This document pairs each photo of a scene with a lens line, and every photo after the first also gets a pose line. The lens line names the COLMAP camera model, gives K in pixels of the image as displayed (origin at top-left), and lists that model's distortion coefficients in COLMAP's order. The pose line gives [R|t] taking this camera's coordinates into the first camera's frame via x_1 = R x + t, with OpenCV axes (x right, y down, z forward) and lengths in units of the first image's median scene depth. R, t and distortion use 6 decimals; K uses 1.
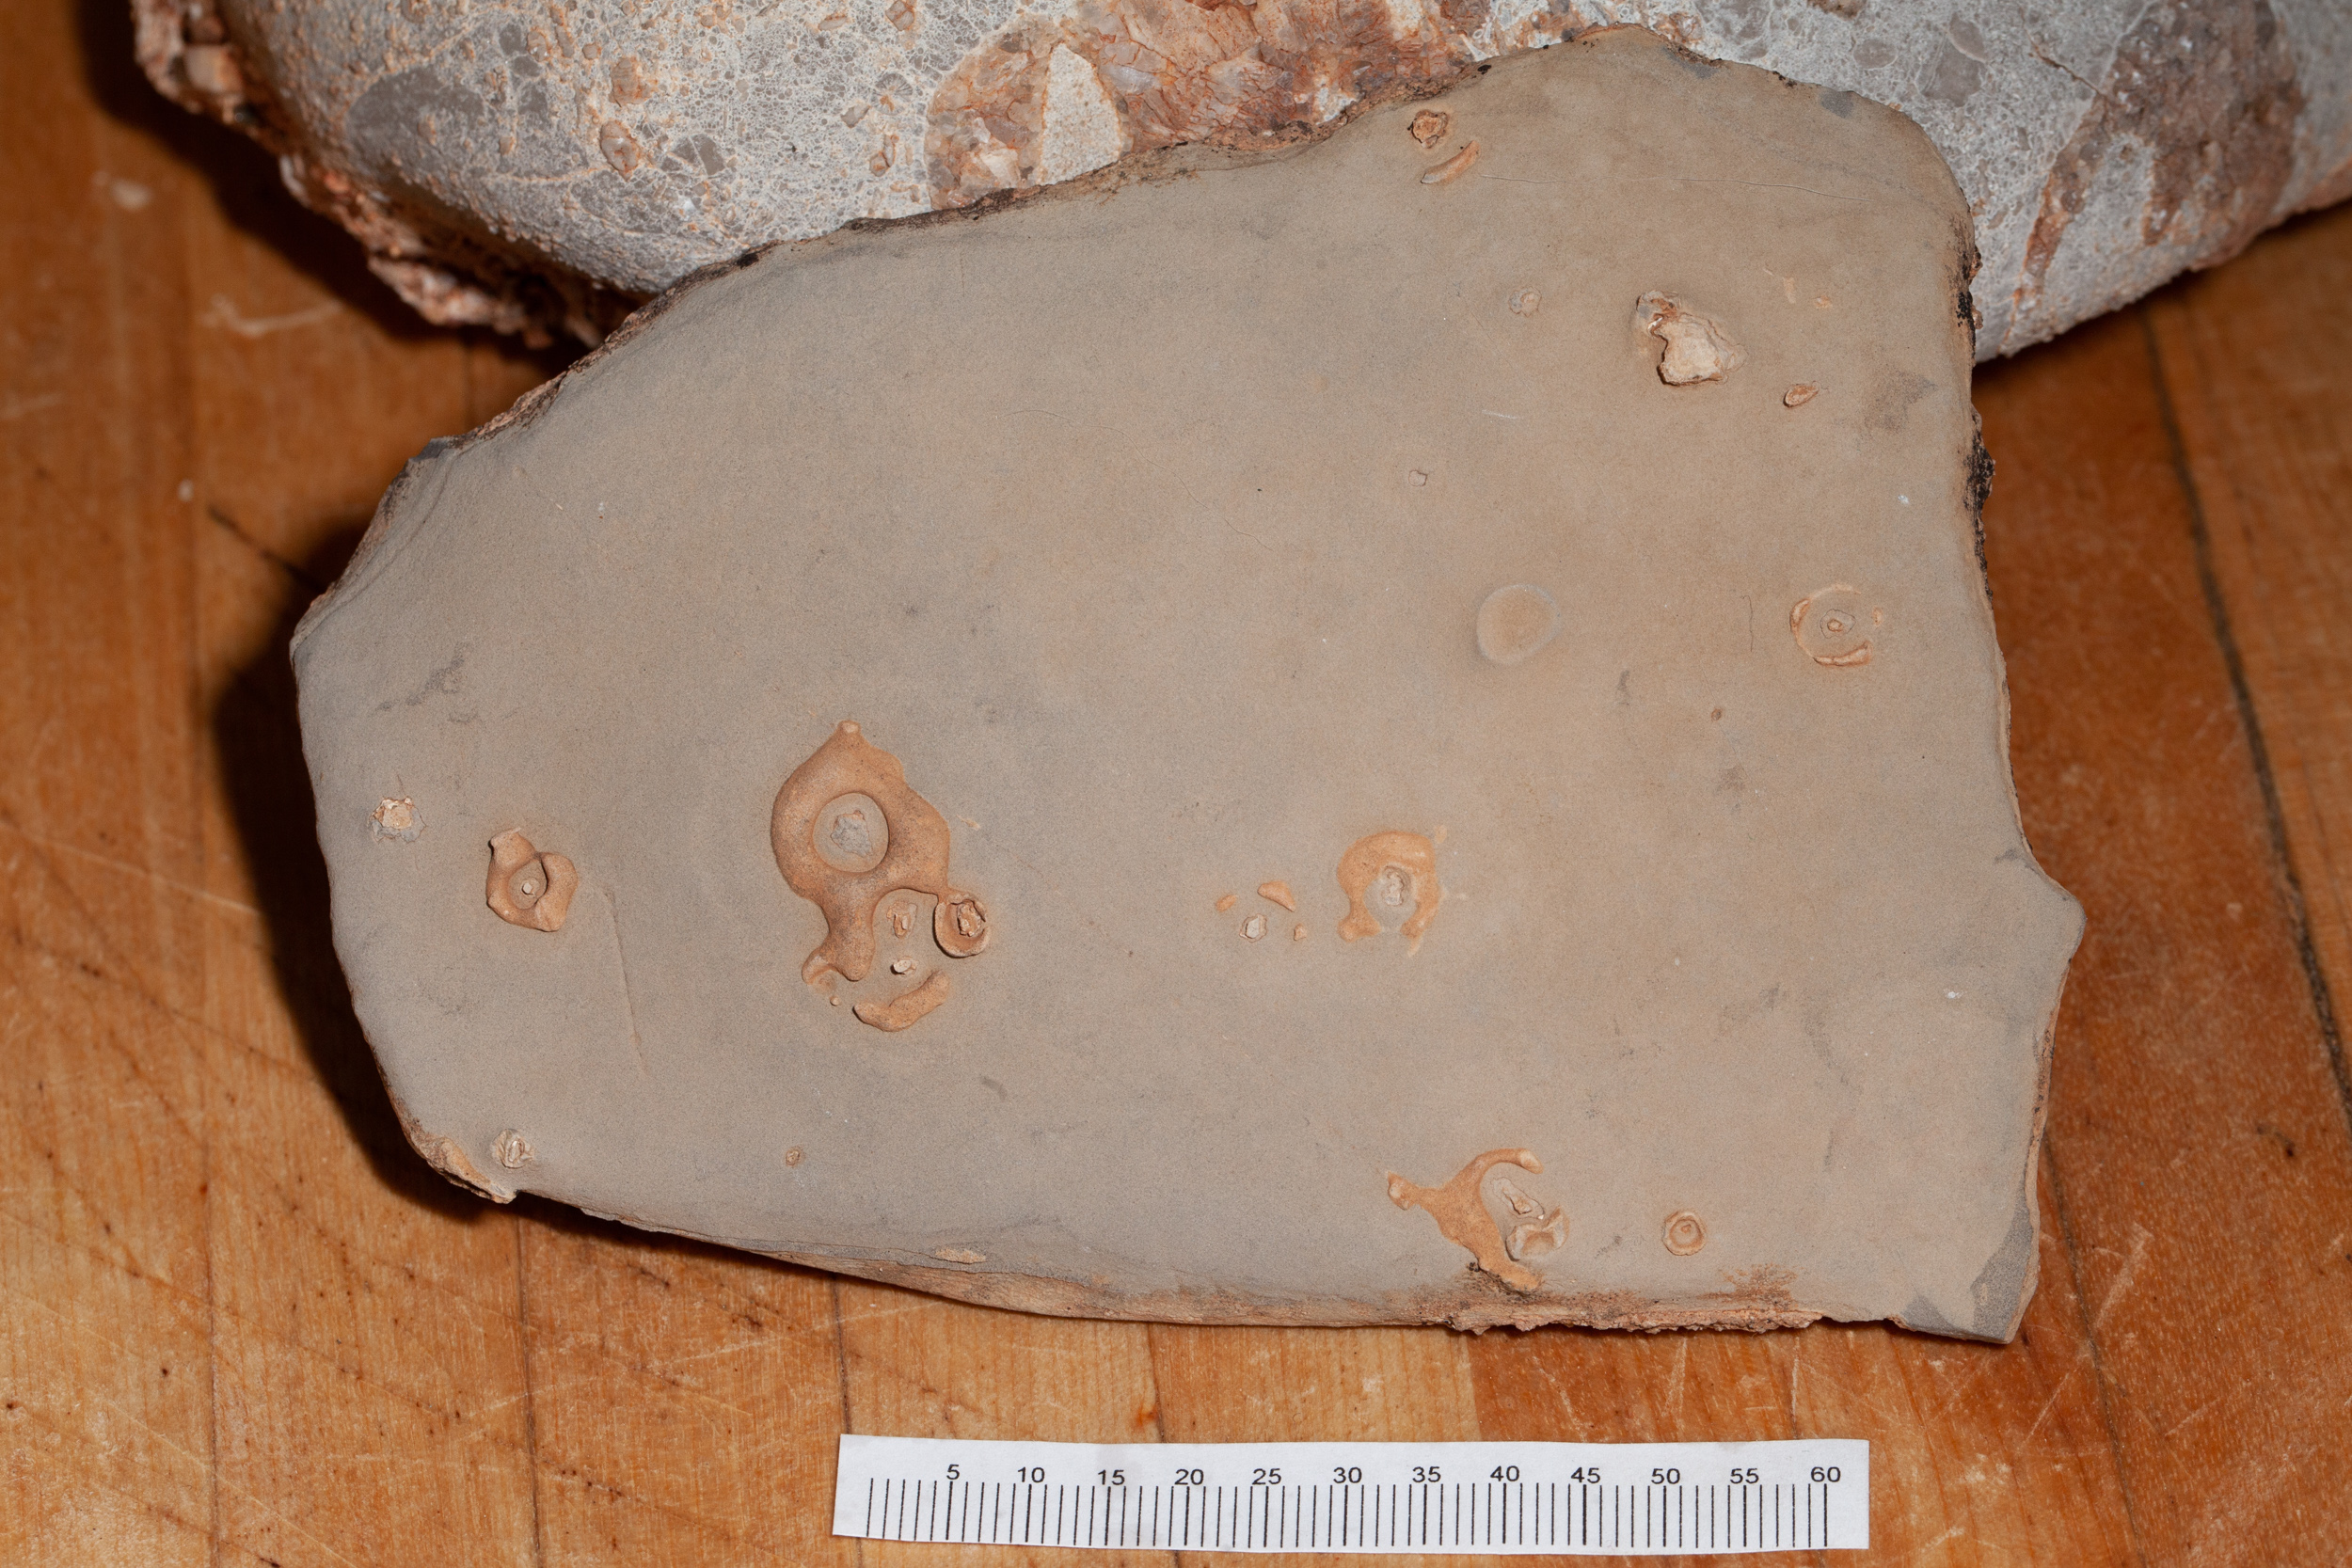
lens RADIAL K [[6791.6, 0, 1178.2], [0, 6791.6, 783.6], [0, 0, 1]] dist [0.096129, 0.000000]
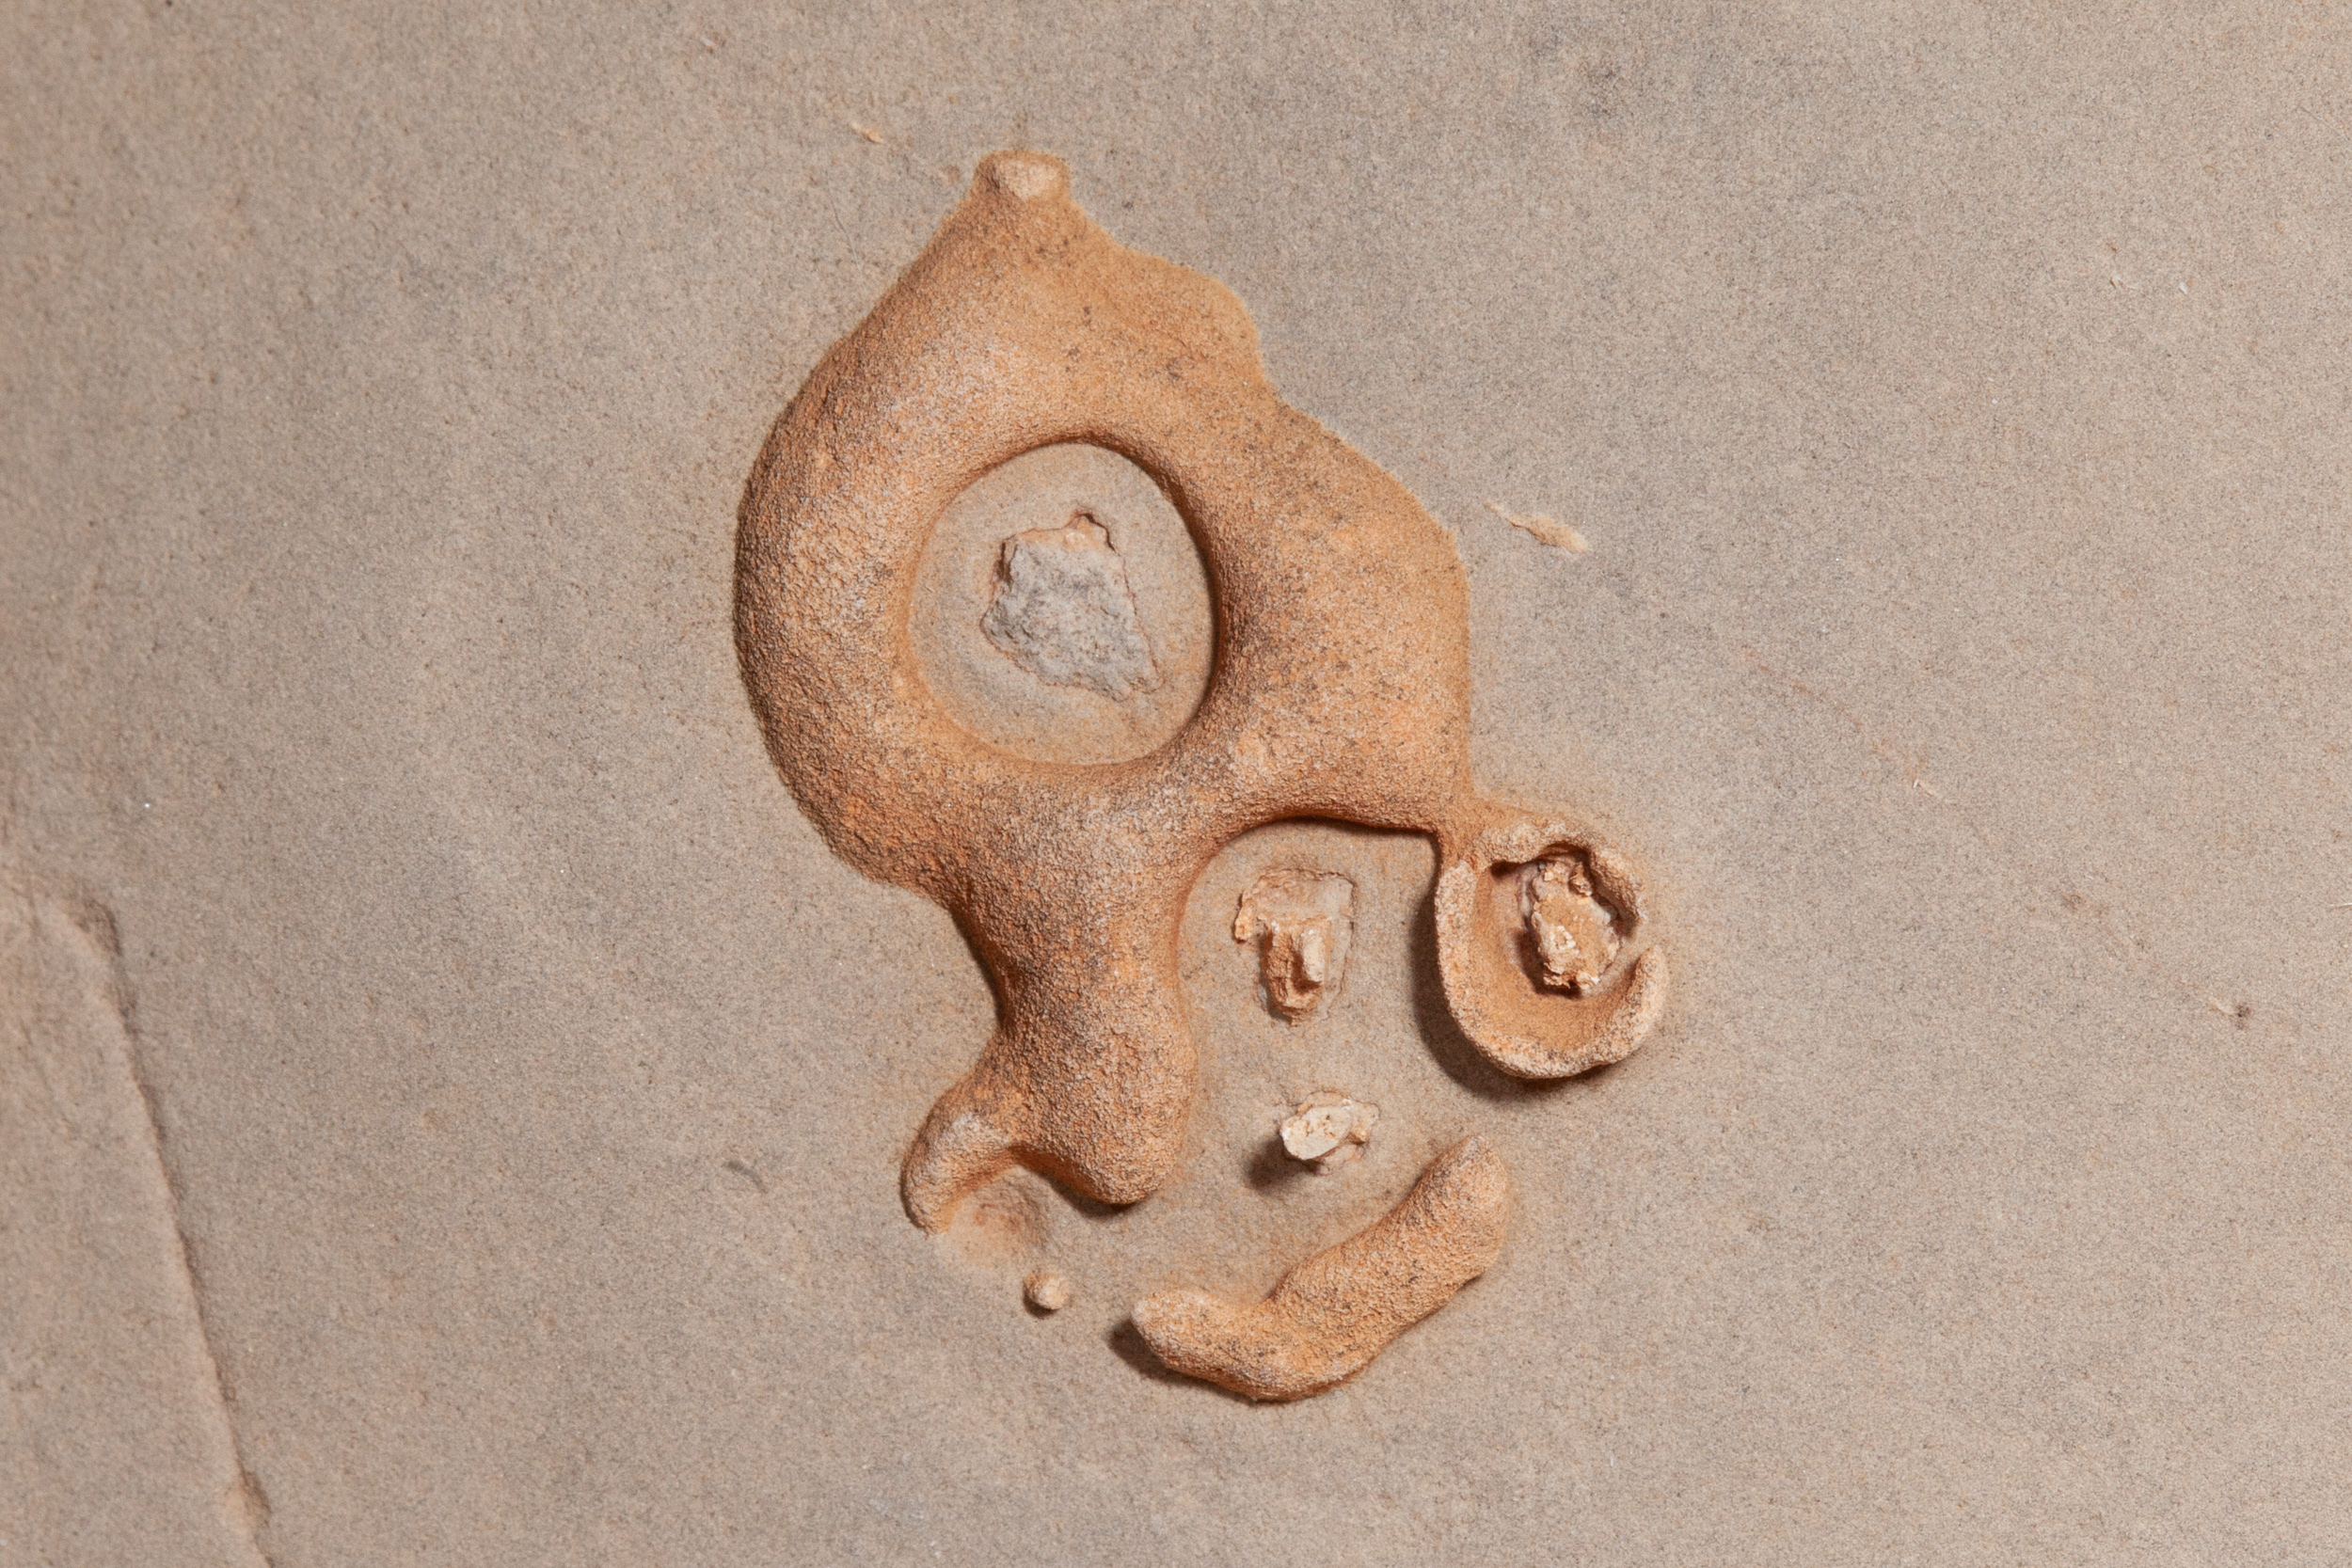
lens RADIAL K [[6791.6, 0, 1174.4], [0, 6791.6, 787.1], [0, 0, 1]] dist [0.096129, 0.000000]
pose [[0.996142, -0.071553, 0.050815, -0.057158], [0.069828, 0.996946, 0.034960, 0.005482], [-0.053162, -0.031277, 0.998096, 0.754924]]
